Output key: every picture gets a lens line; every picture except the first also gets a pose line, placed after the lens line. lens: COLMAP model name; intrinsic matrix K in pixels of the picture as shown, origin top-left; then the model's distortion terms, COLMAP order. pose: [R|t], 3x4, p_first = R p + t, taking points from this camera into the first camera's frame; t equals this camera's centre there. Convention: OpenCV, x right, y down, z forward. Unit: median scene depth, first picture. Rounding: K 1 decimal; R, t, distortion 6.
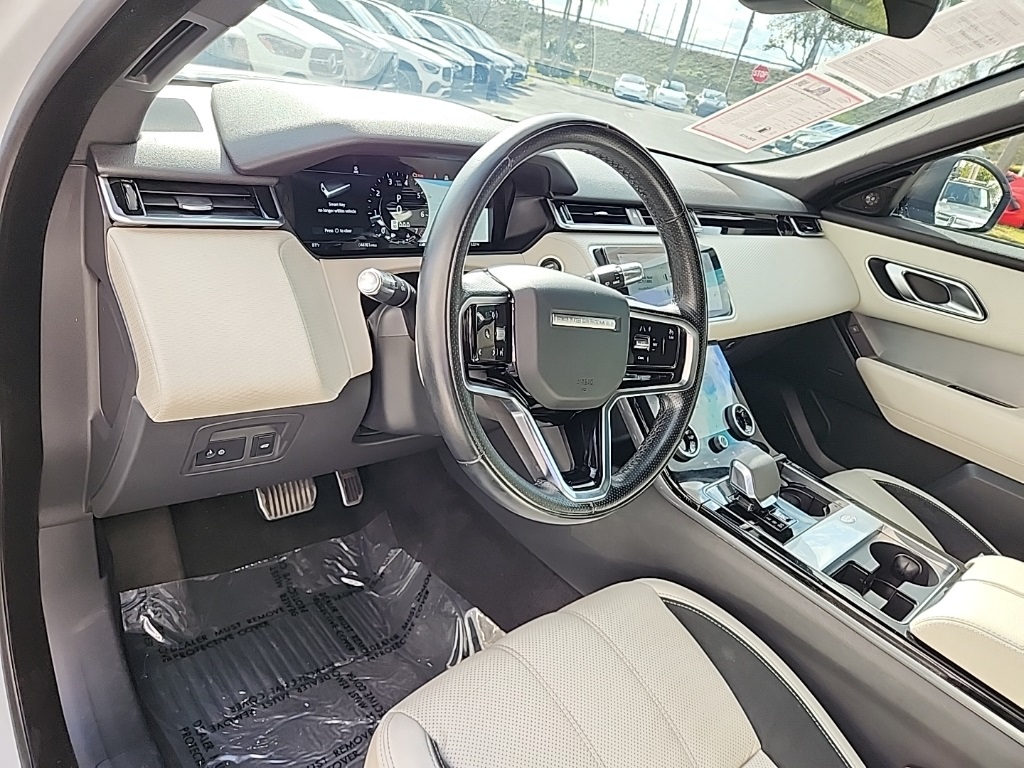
lens RADIAL K [[694.5, 0, 512.0], [0, 694.5, 384.0], [0, 0, 1]] dist [0.085169, -0.069790]
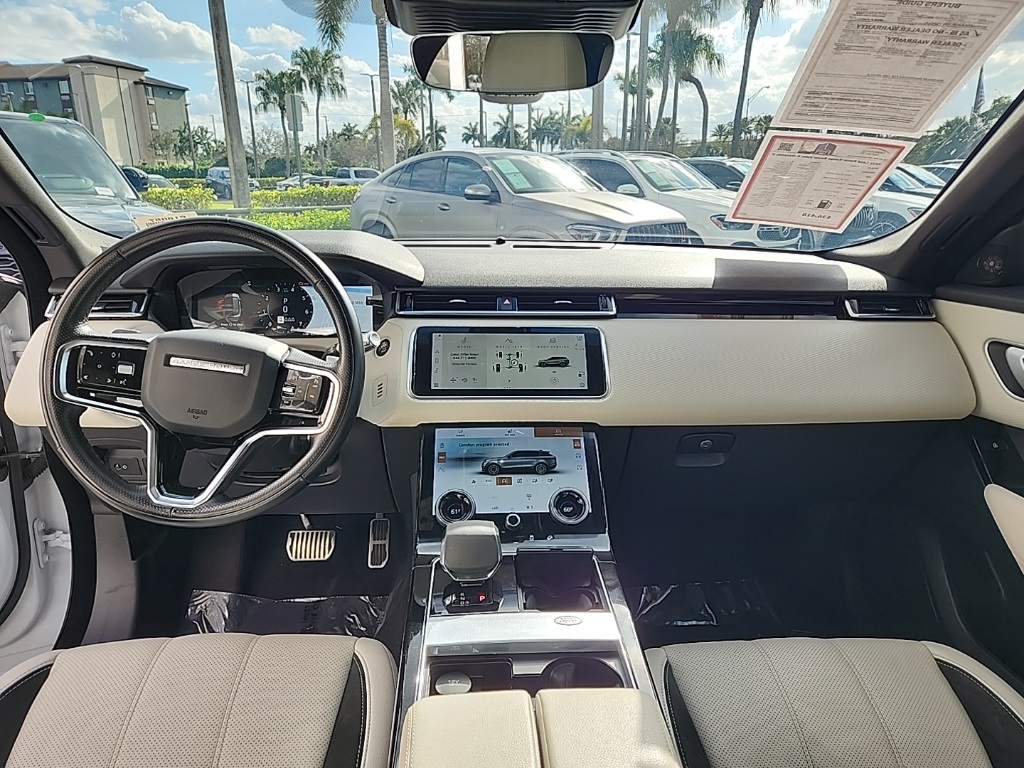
lens RADIAL K [[702.8, 0, 512.0], [0, 702.8, 384.0], [0, 0, 1]] dist [0.051796, -0.042295]
pose [[0.779254, -0.029651, -0.626007, 1.004741], [-0.110752, 0.976644, -0.184122, 0.092810], [0.616845, 0.212809, 0.757769, 0.260406]]
